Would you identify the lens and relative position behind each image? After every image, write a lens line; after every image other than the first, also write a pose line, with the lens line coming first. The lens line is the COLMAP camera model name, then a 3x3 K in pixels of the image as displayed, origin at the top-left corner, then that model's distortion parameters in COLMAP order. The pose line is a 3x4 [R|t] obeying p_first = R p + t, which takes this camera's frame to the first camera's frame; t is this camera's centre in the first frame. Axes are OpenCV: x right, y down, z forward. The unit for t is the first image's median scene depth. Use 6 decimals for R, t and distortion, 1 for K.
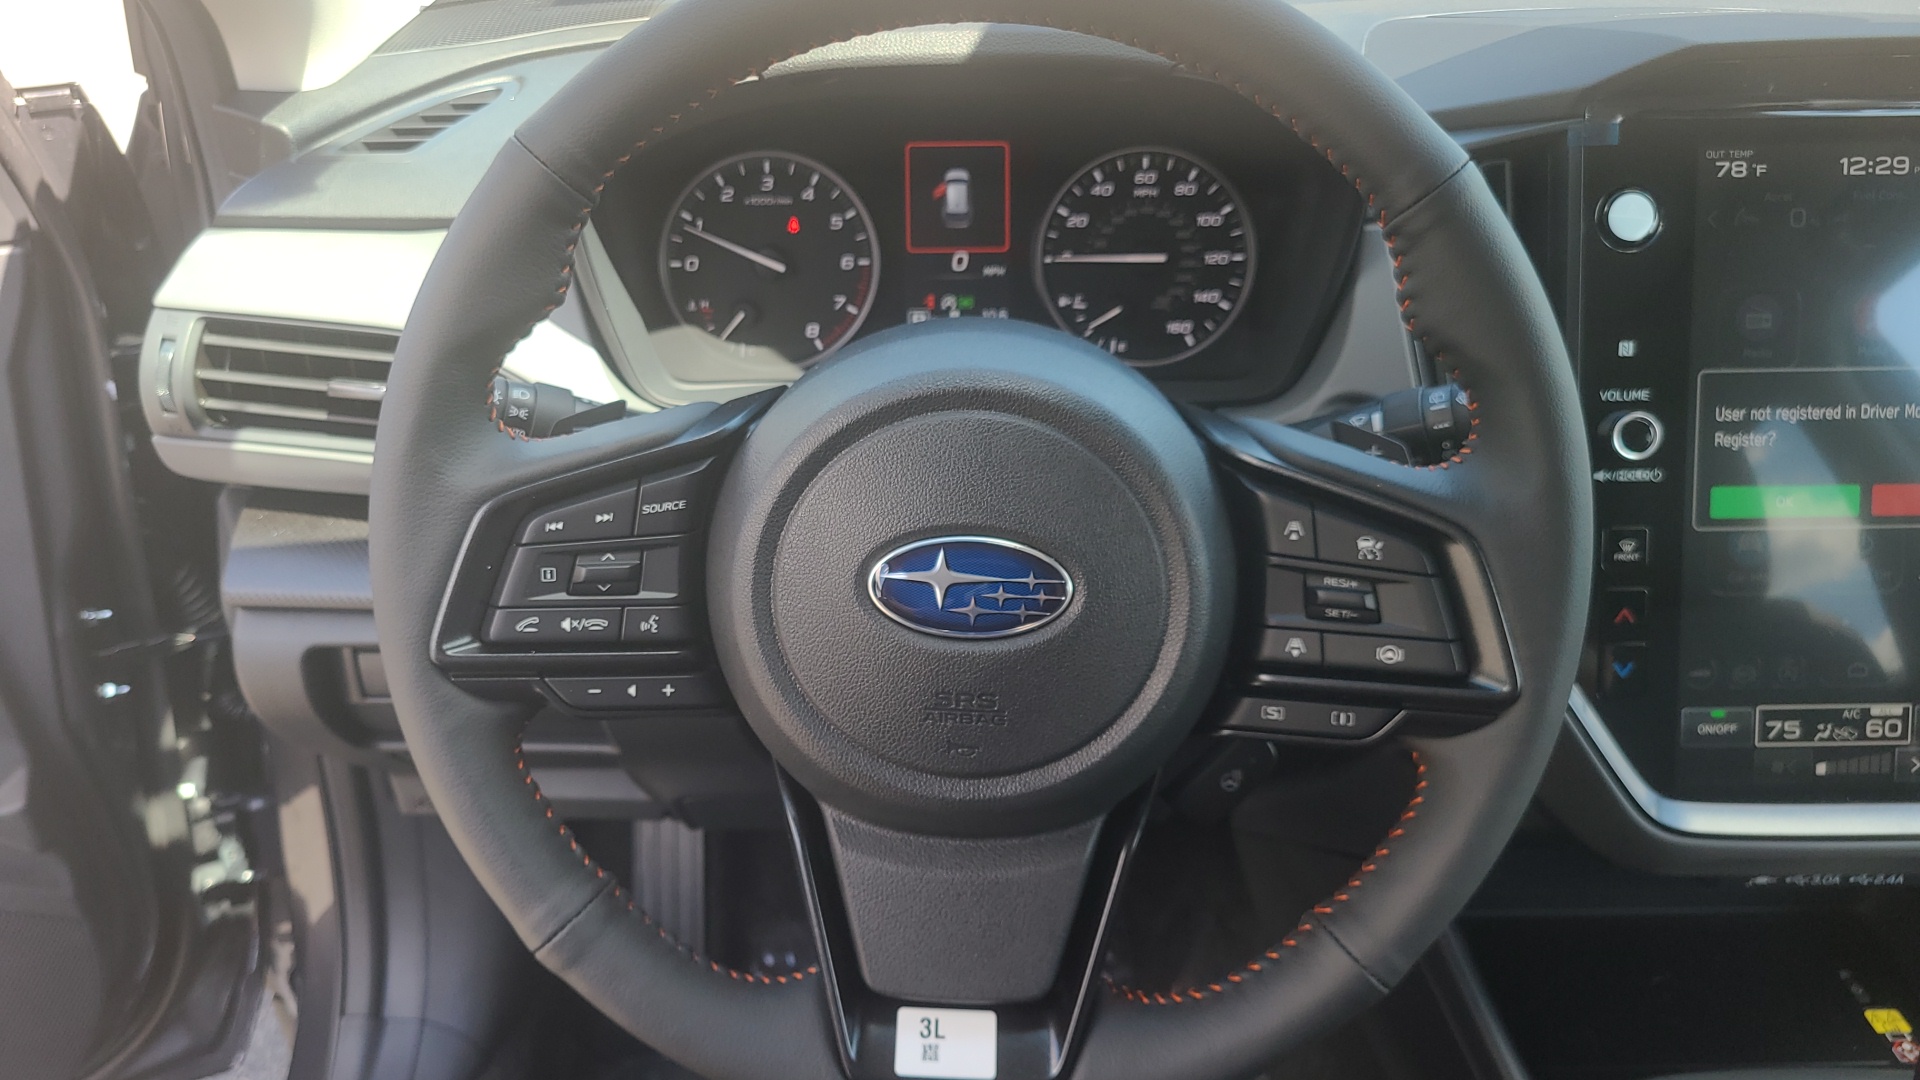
lens RADIAL K [[1409.3, 0, 945.3], [0, 1409.3, 540.2], [0, 0, 1]] dist [0.040549, -0.032663]
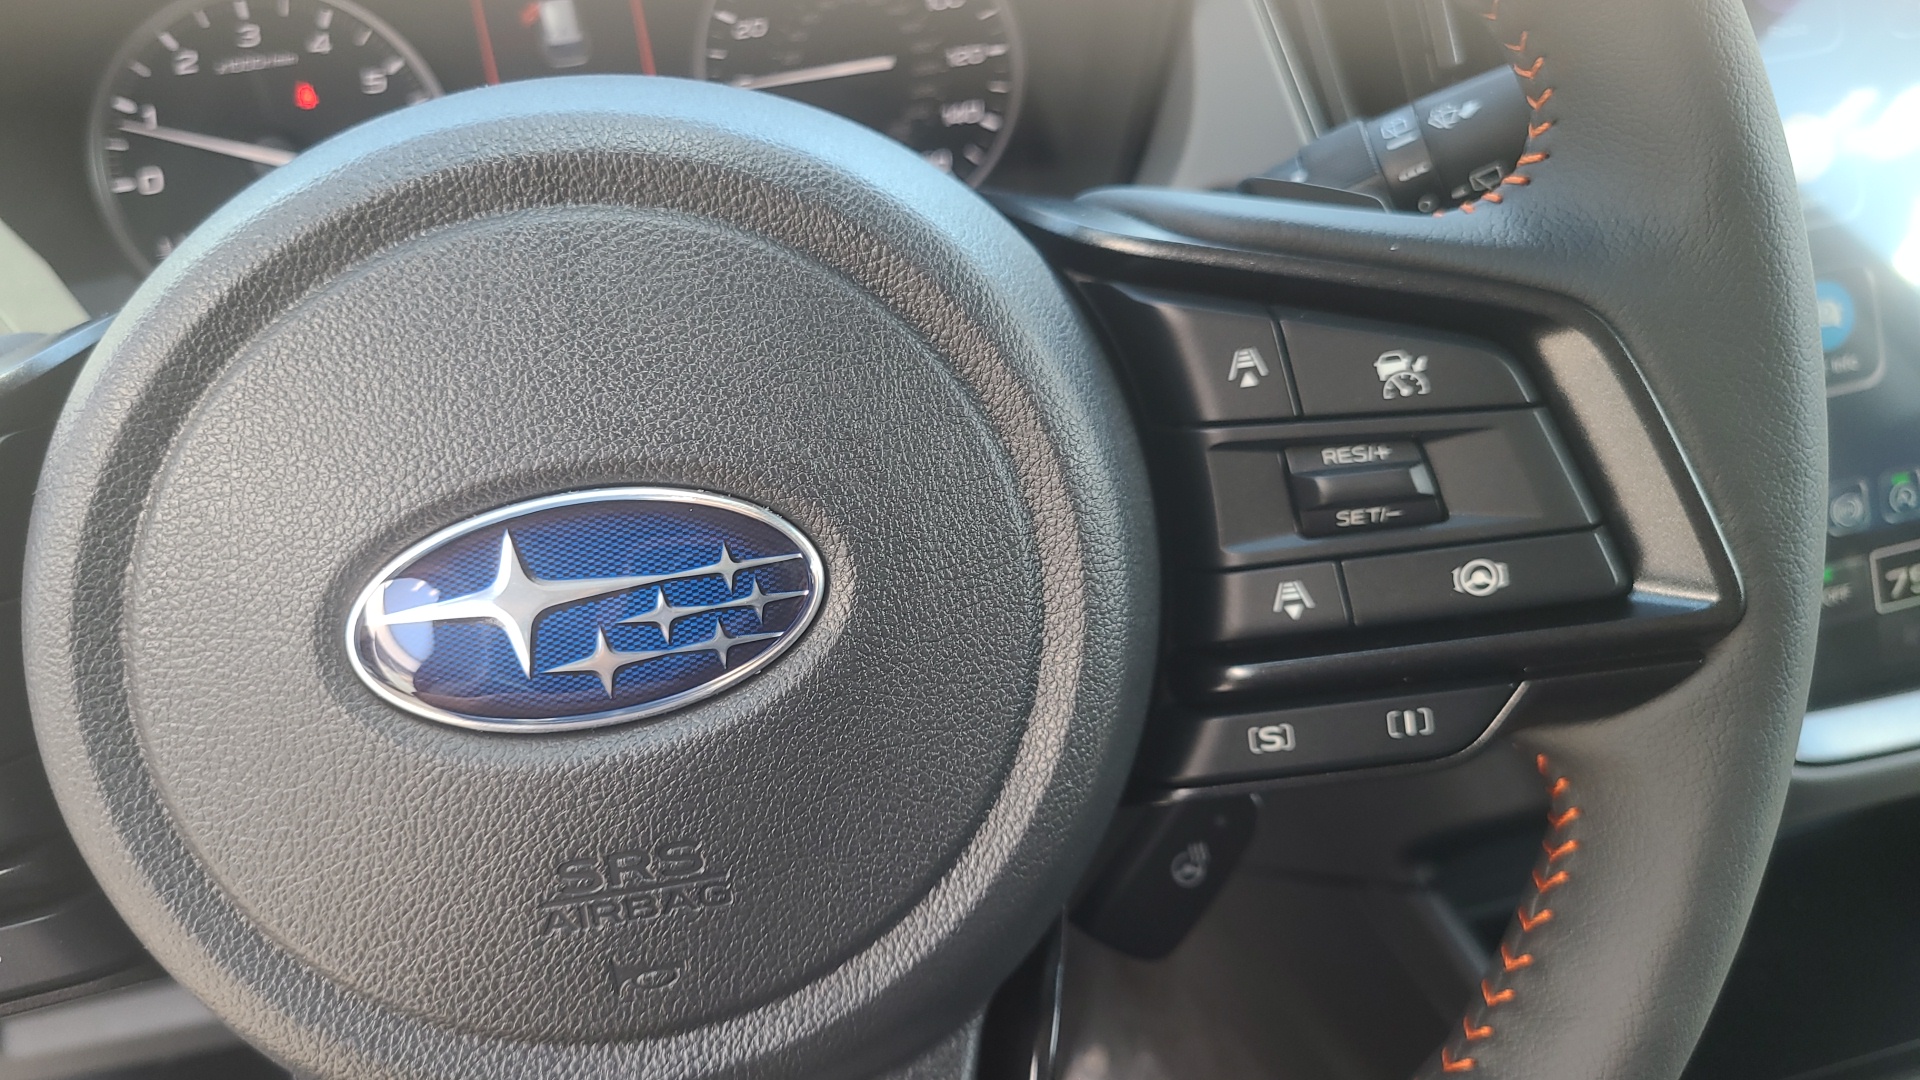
lens RADIAL K [[1446.1, 0, 922.3], [0, 1446.1, 528.4], [0, 0, 1]] dist [-0.017489, -0.003323]
pose [[0.973138, -0.185637, 0.136165, 0.057502], [0.187036, 0.982350, 0.002559, 0.025493], [-0.134237, 0.022977, 0.990683, 0.514908]]
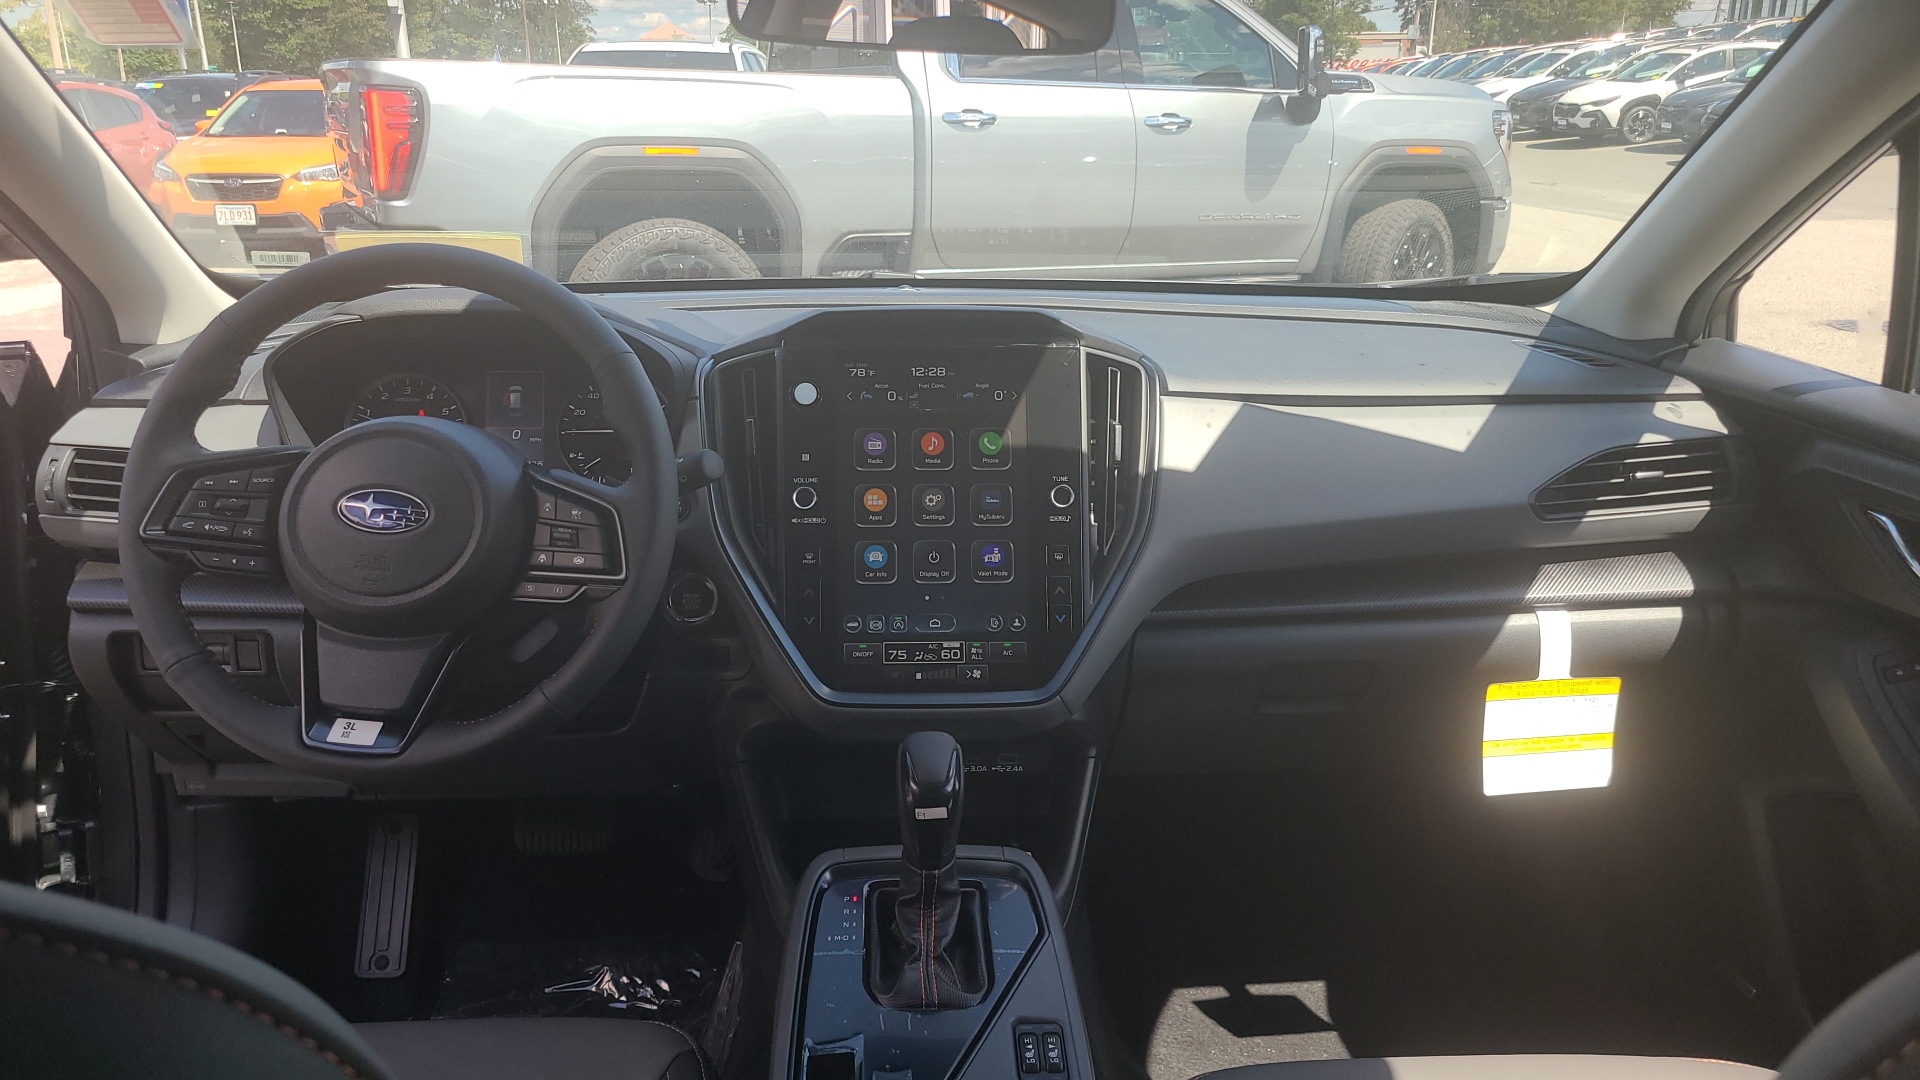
lens RADIAL K [[1439.7, 0, 957.7], [0, 1439.7, 530.4], [0, 0, 1]] dist [0.054238, -0.040662]
pose [[0.999848, -0.002020, 0.017323, 0.846073], [0.006068, 0.971506, -0.236936, 0.568304], [-0.016351, 0.237005, 0.971371, -1.203639]]
